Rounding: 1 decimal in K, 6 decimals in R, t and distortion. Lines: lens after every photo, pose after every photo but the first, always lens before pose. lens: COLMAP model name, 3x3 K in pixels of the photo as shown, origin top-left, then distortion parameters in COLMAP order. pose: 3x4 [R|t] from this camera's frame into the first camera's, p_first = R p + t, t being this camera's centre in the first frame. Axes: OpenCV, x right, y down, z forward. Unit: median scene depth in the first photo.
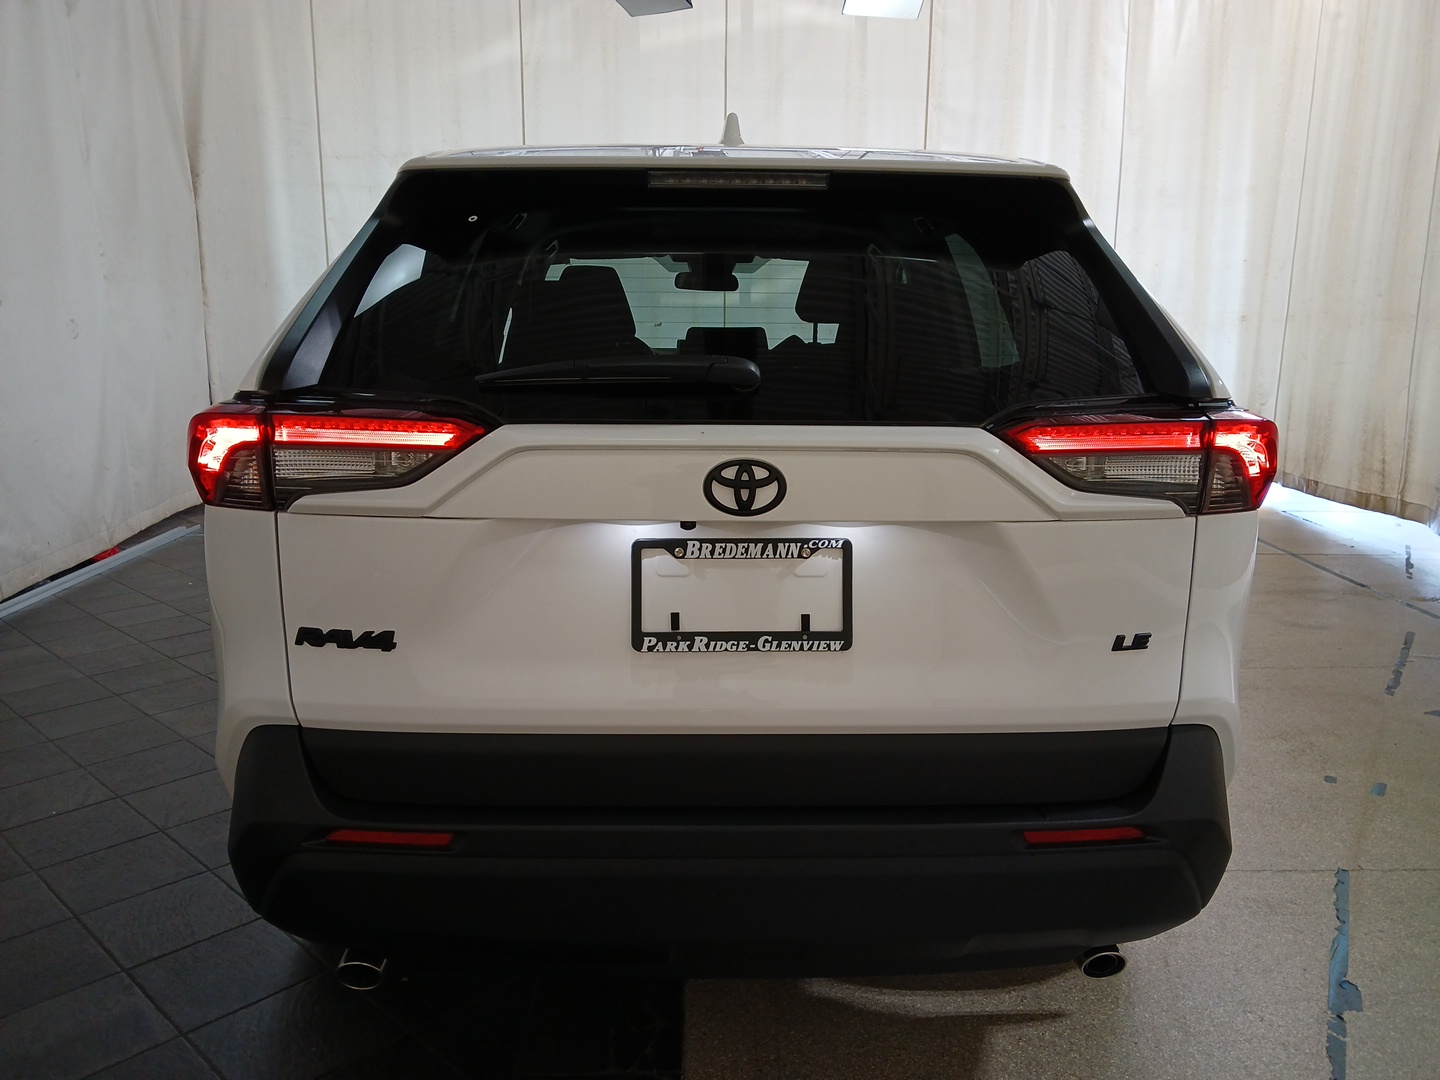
lens RADIAL K [[1137.3, 0, 723.5], [0, 1137.3, 538.0], [0, 0, 1]] dist [0.030325, -0.065841]
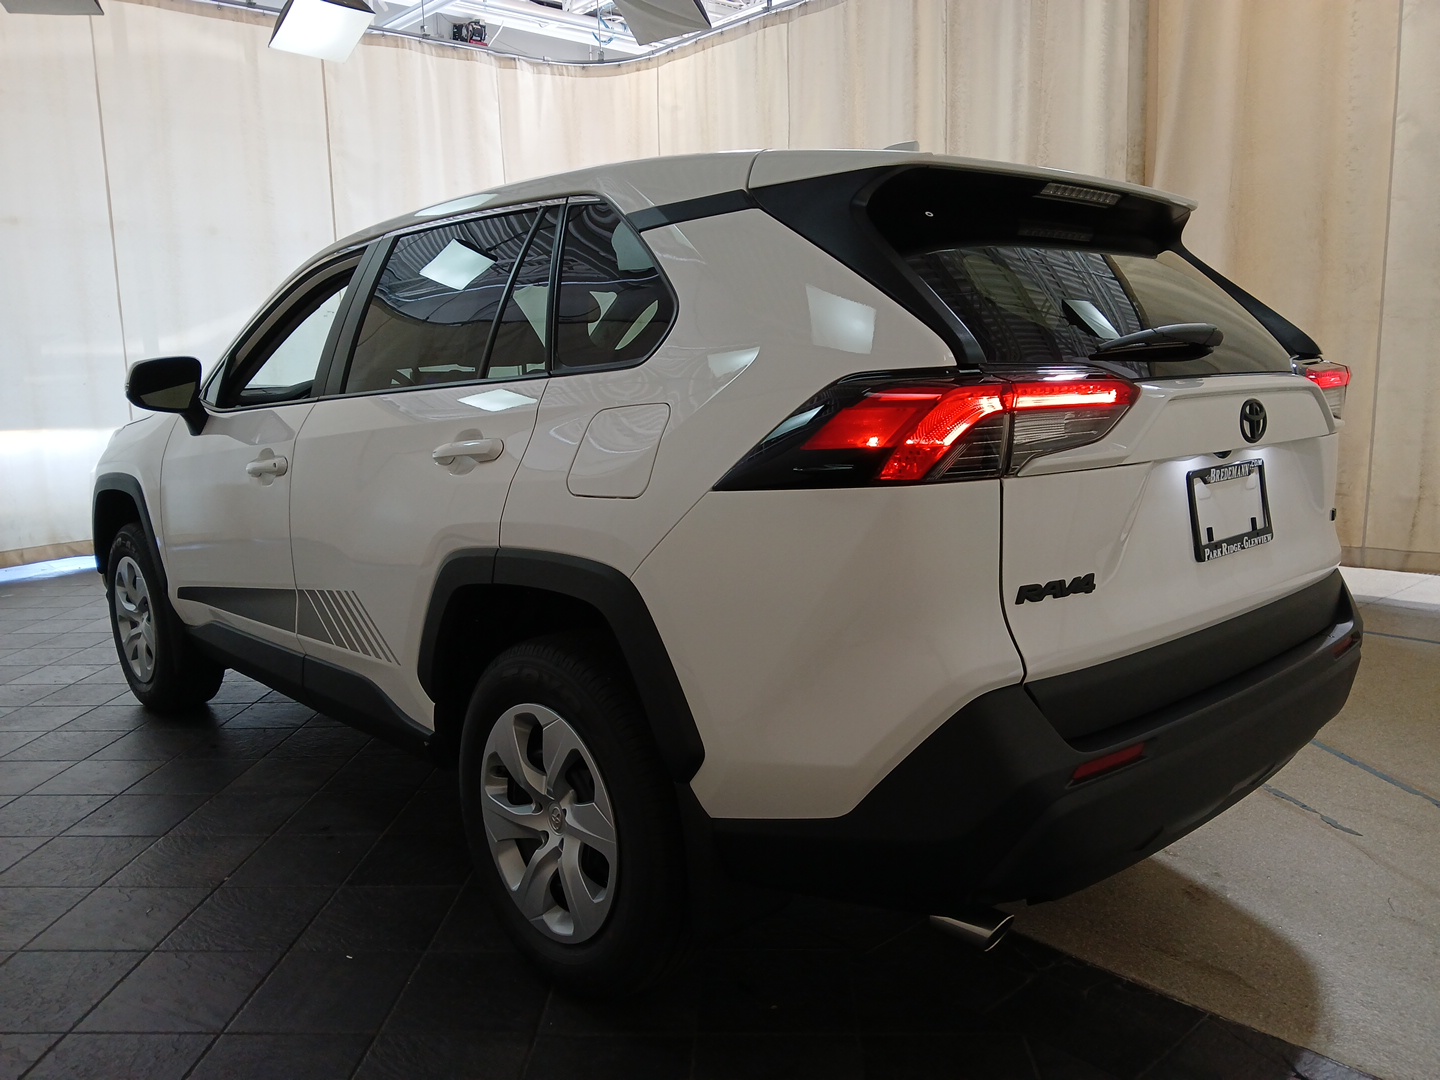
lens RADIAL K [[1137.3, 0, 724.4], [0, 1137.3, 543.9], [0, 0, 1]] dist [0.030325, -0.065841]
pose [[0.752055, -0.128710, 0.646411, -1.264084], [0.160500, 0.986987, 0.009792, -0.014848], [-0.639260, 0.096385, 0.762927, 0.378359]]
